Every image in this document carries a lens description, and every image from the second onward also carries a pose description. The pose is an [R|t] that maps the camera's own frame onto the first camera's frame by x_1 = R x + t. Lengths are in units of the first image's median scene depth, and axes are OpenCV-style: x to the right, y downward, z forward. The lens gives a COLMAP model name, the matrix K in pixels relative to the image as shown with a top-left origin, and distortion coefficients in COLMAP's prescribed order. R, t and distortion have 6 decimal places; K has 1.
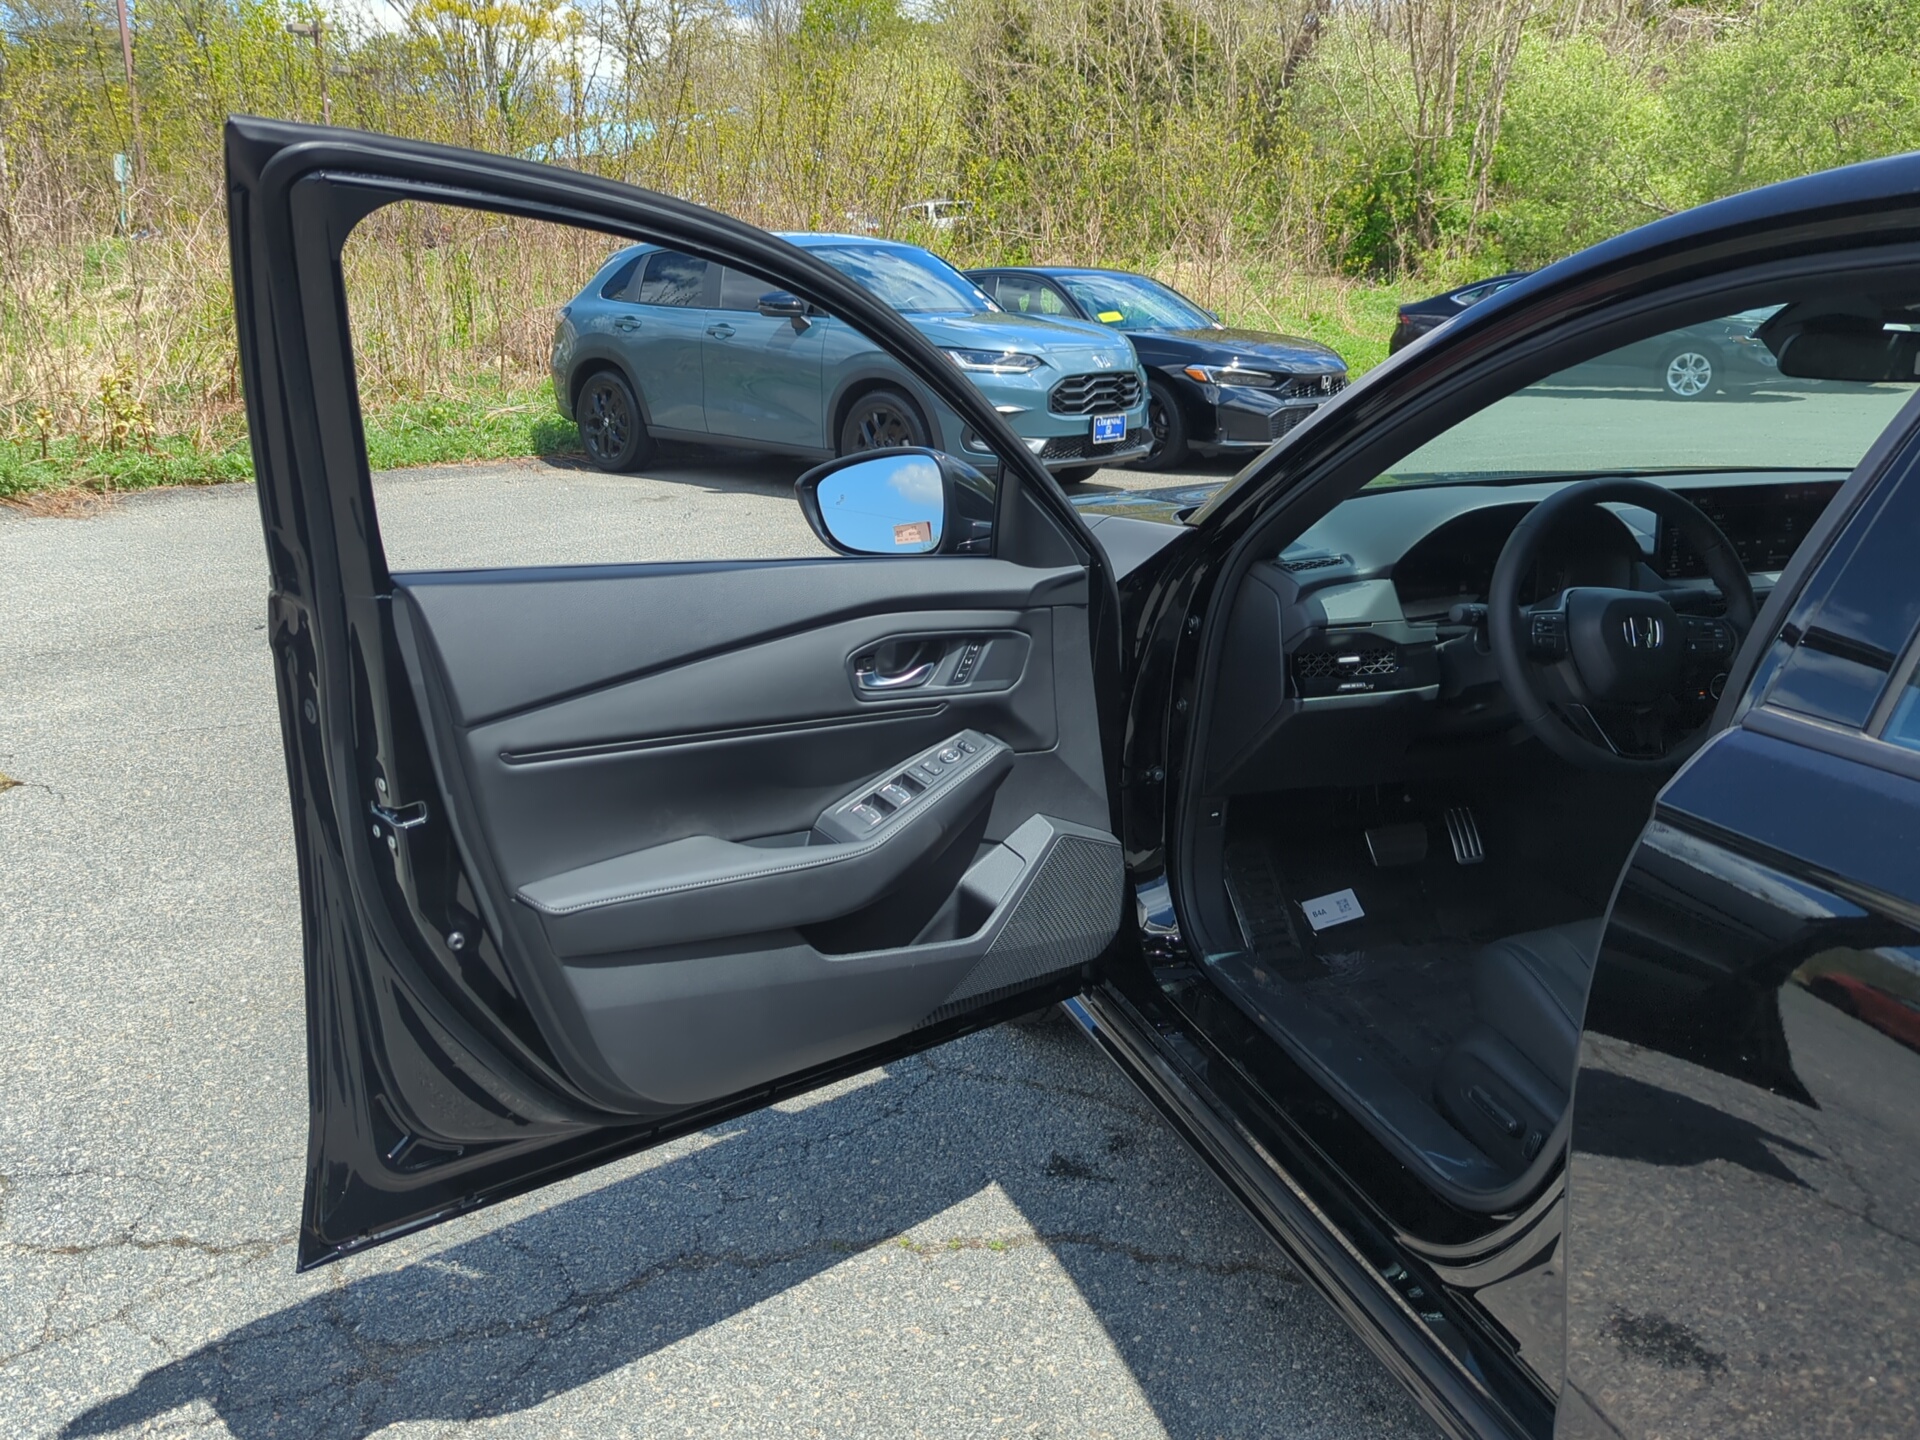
lens RADIAL K [[1550.1, 0, 975.0], [0, 1550.1, 729.3], [0, 0, 1]] dist [0.055218, -0.052275]
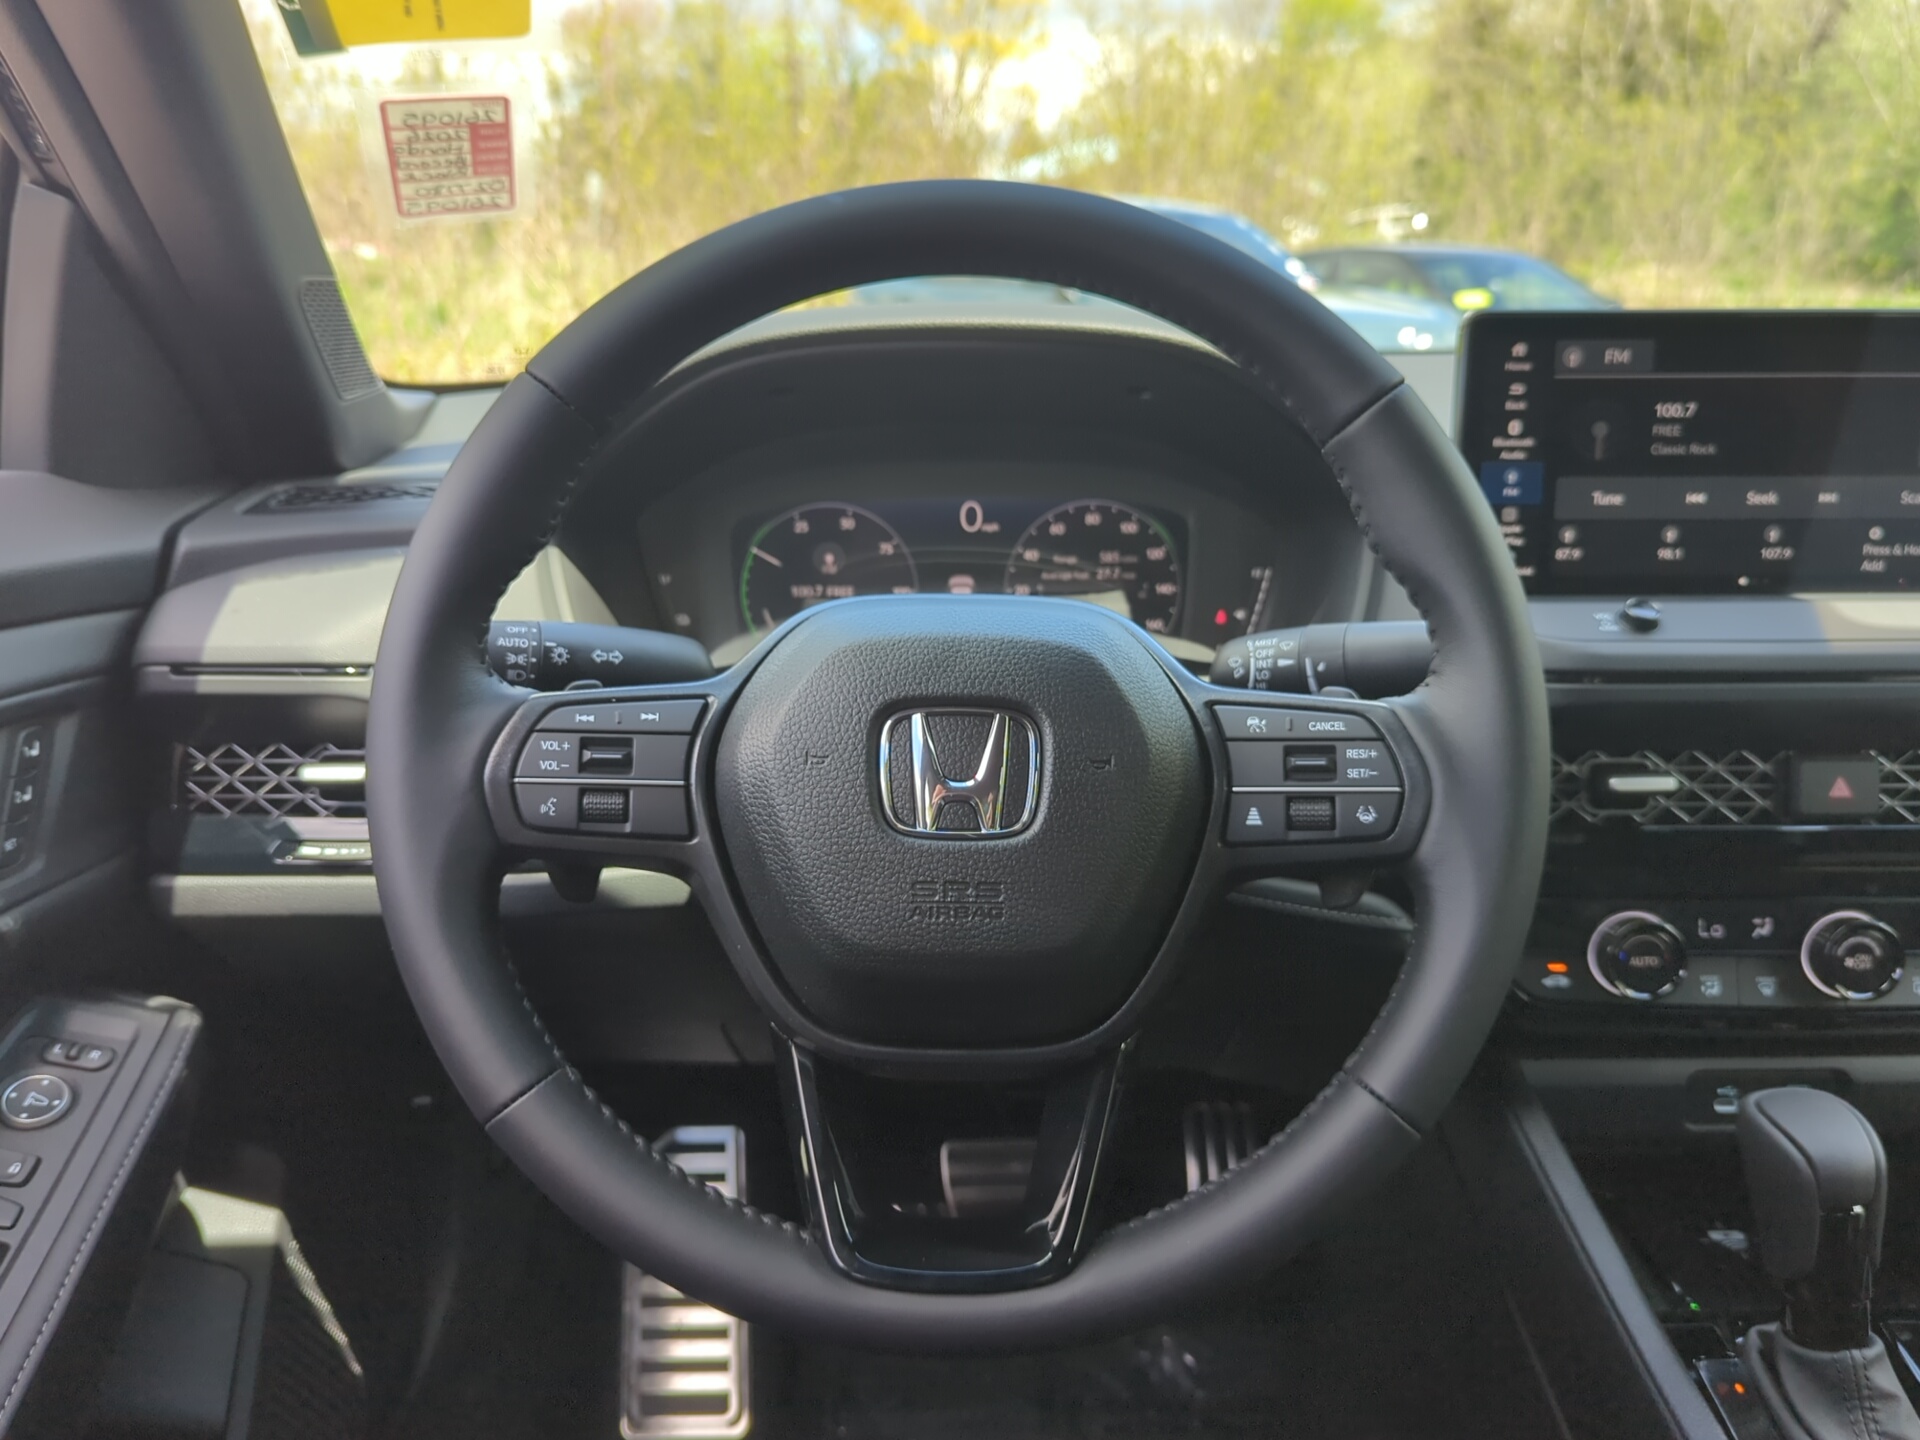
lens RADIAL K [[1550.1, 0, 975.2], [0, 1550.1, 695.3], [0, 0, 1]] dist [0.055218, -0.052275]
pose [[0.956932, 0.070552, -0.281608, 0.089735], [-0.080699, 0.996435, -0.024583, -0.012168], [0.278870, 0.046250, 0.959214, 0.136353]]
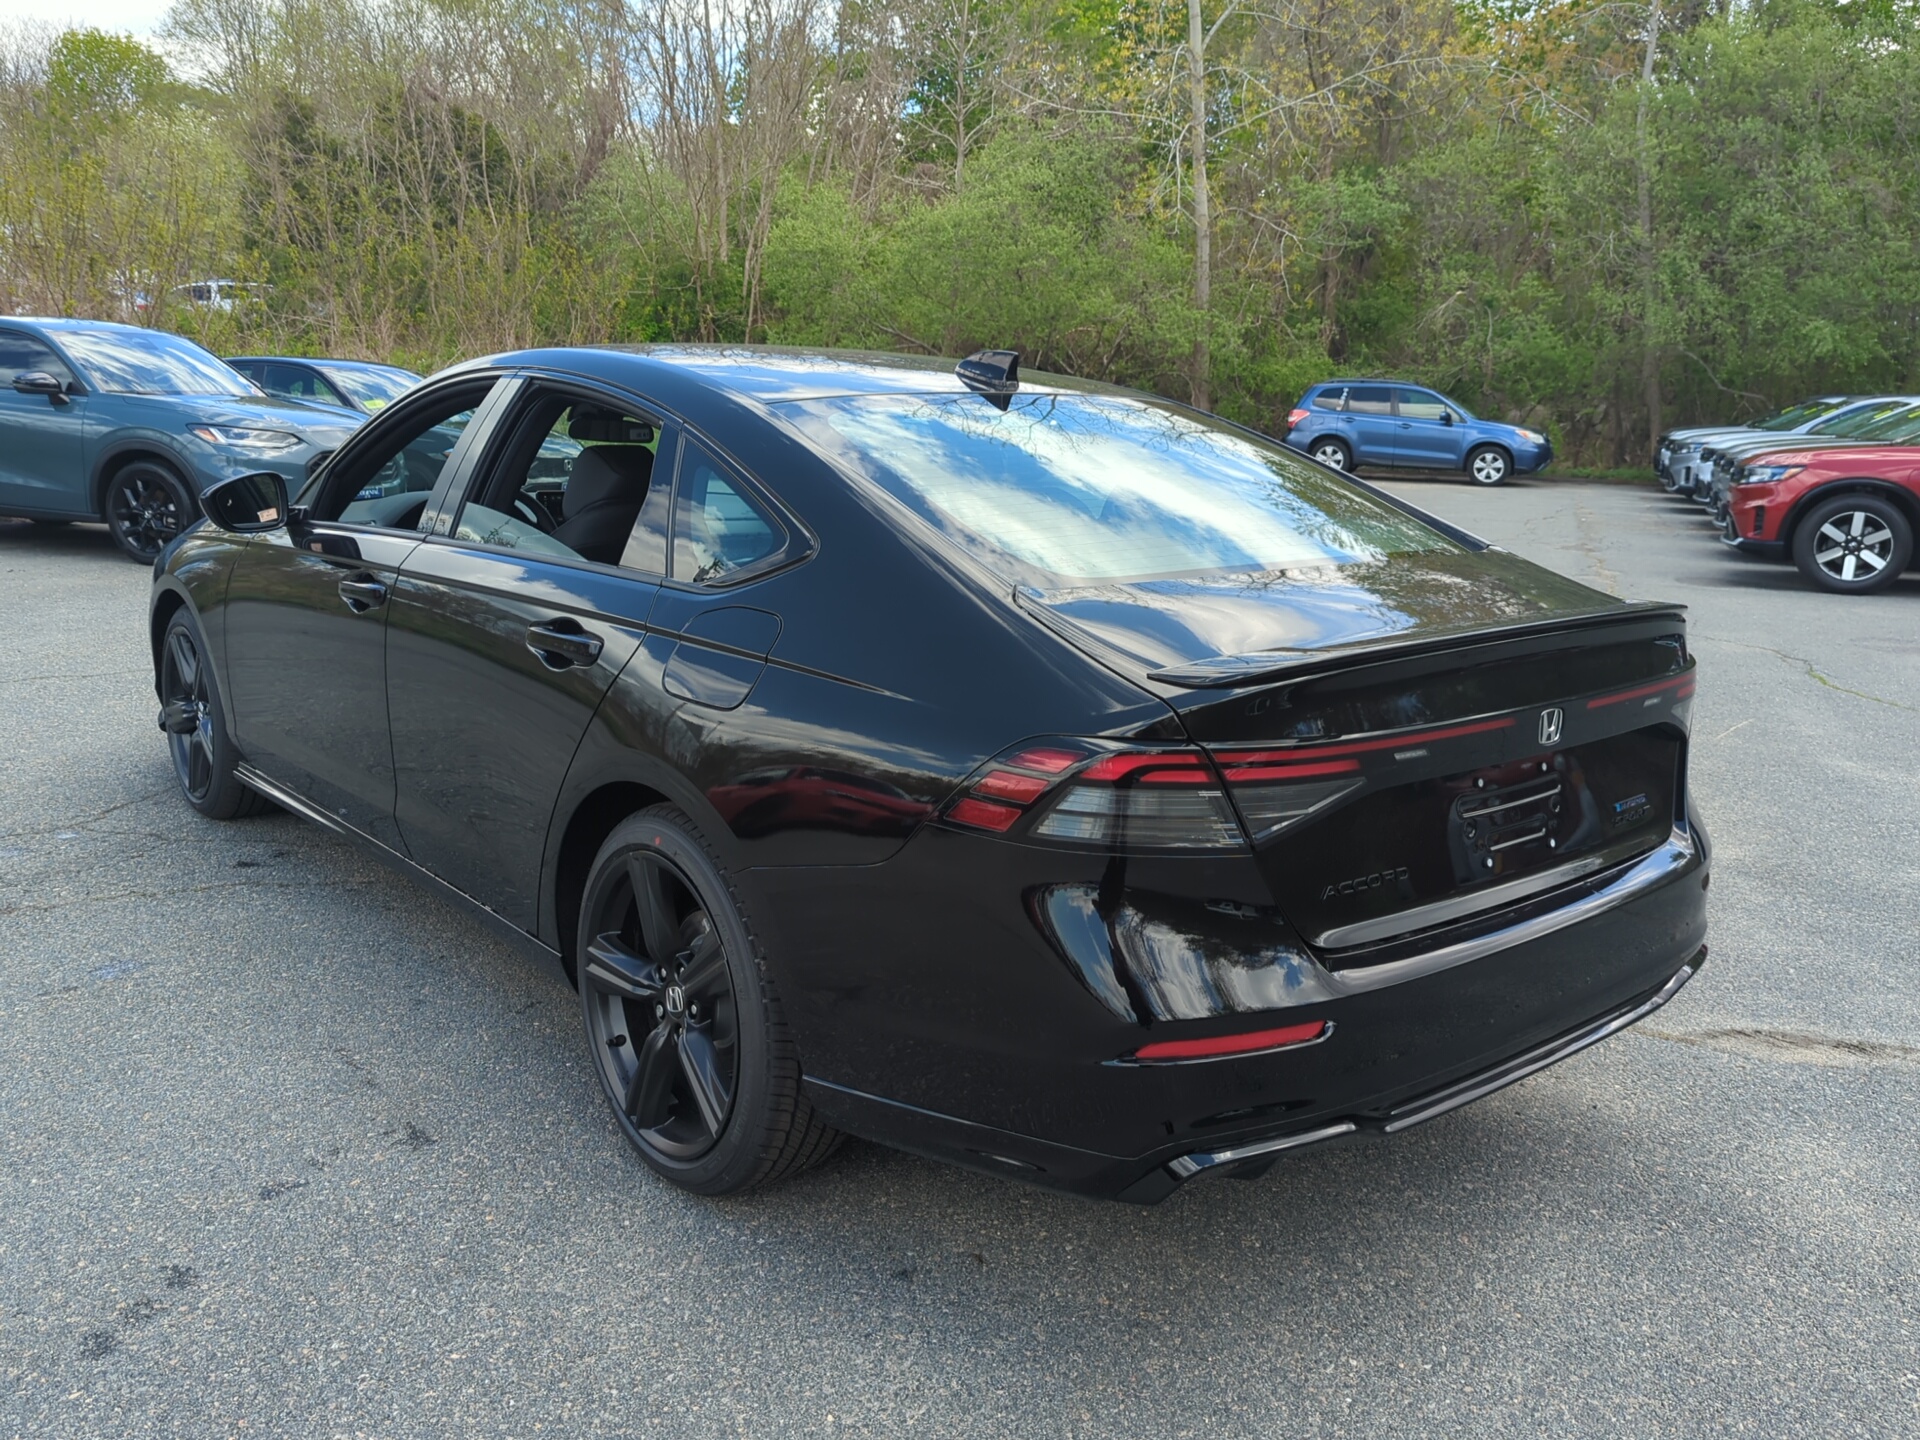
lens RADIAL K [[1557.2, 0, 983.1], [0, 1557.2, 689.4], [0, 0, 1]] dist [0.048566, -0.047358]
pose [[0.915070, -0.046416, 0.400614, 0.026124], [0.079400, 0.994647, -0.066121, 0.057906], [-0.395401, 0.092314, 0.913858, -0.220358]]
